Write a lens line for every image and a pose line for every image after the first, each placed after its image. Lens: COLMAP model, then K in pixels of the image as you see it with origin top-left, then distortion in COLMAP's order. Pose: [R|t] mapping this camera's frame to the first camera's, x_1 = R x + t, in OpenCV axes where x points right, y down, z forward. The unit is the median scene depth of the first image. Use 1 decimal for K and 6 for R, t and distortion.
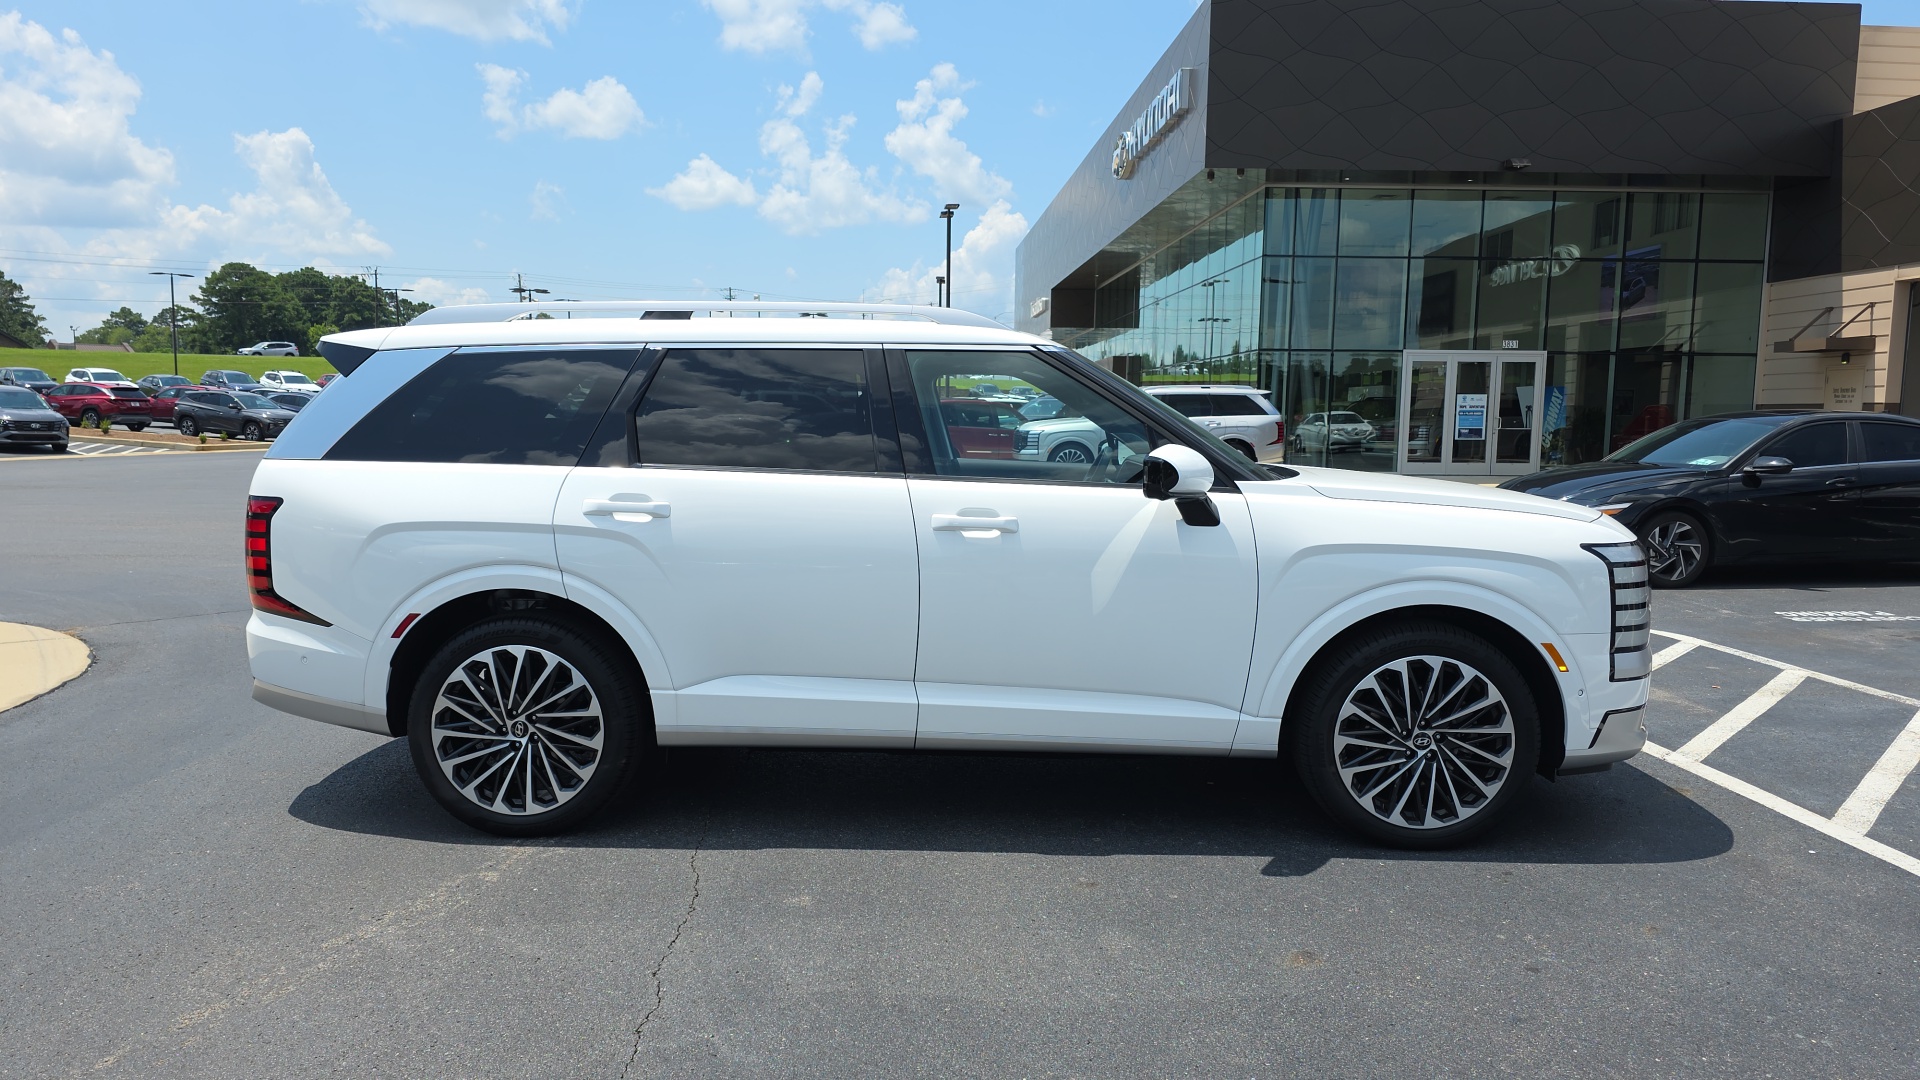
lens RADIAL K [[1322.2, 0, 911.6], [0, 1322.2, 541.6], [0, 0, 1]] dist [0.070266, -0.071511]
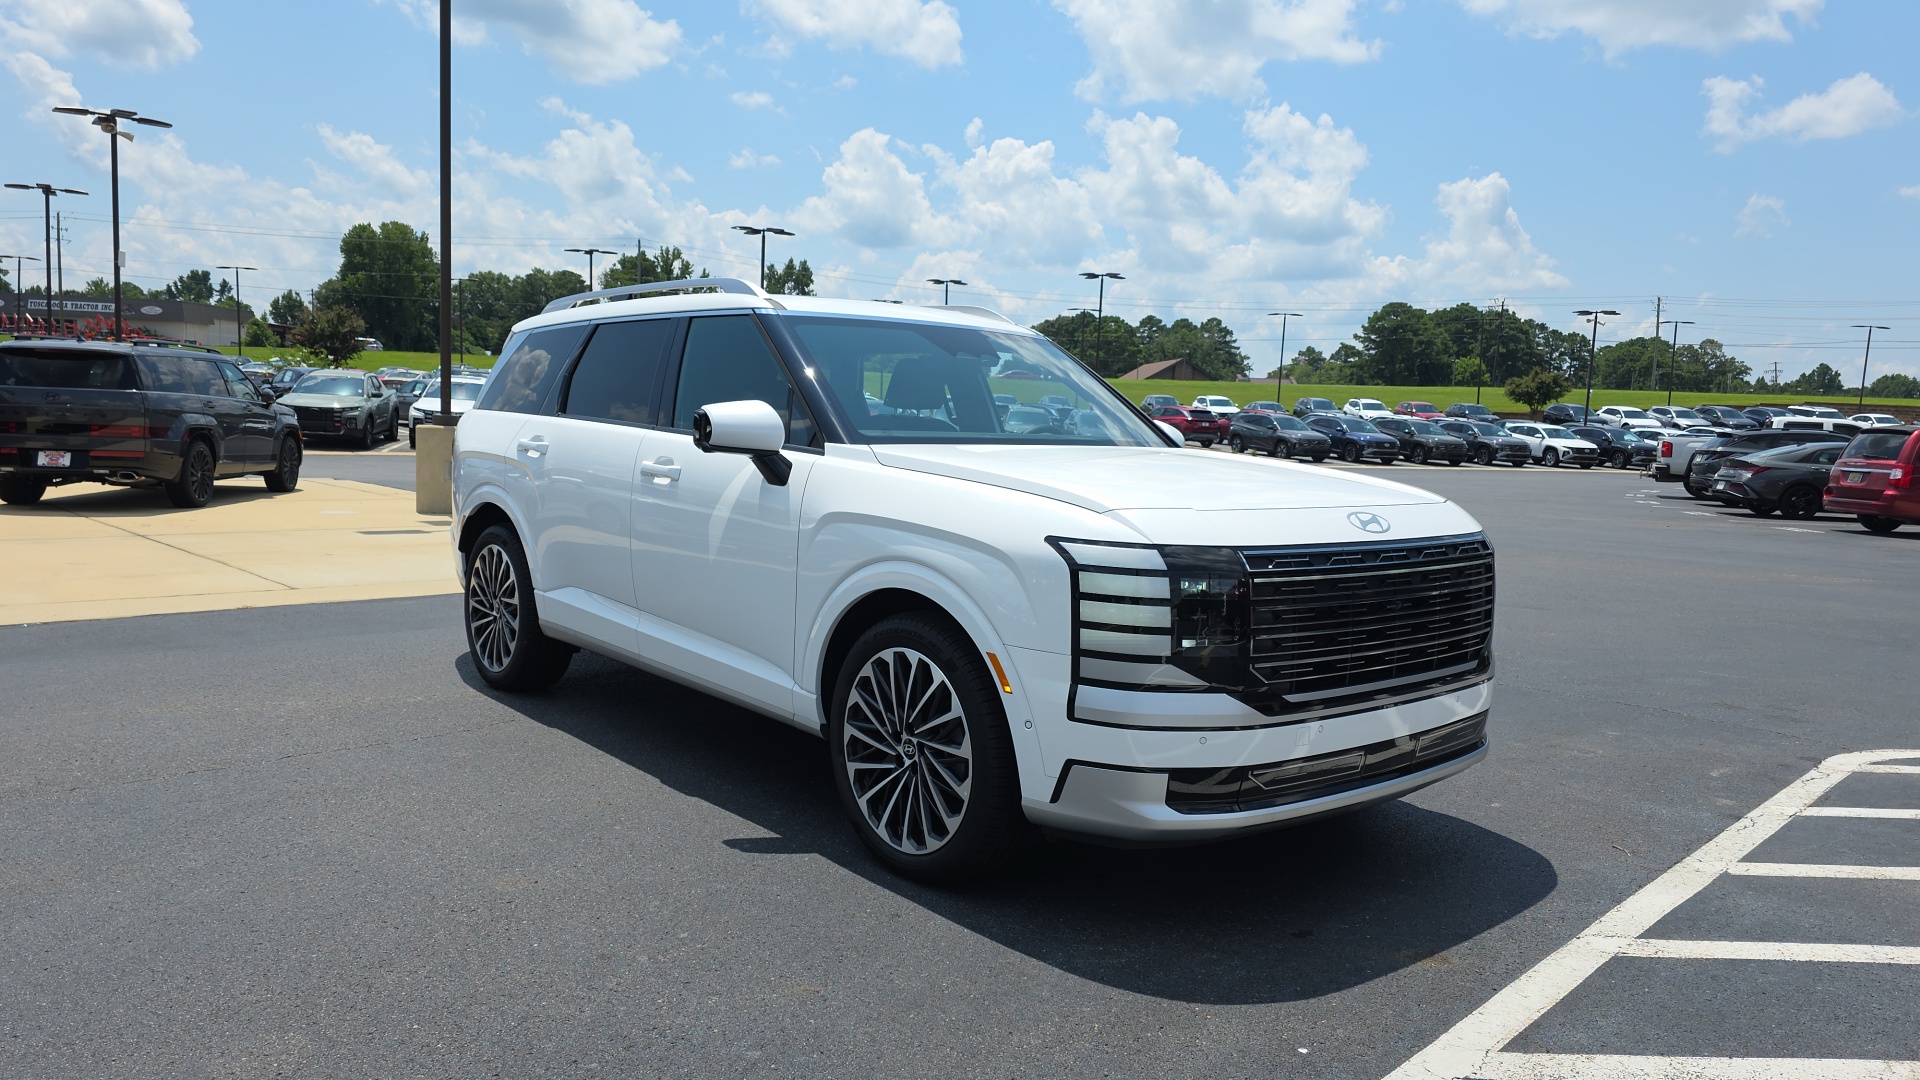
lens RADIAL K [[1291.2, 0, 923.9], [0, 1291.2, 527.1], [0, 0, 1]] dist [0.063033, -0.064860]
pose [[0.665906, 0.082061, -0.741509, 0.853568], [-0.106862, 0.994175, 0.014056, -0.004865], [0.738342, 0.069879, 0.670796, 0.374405]]
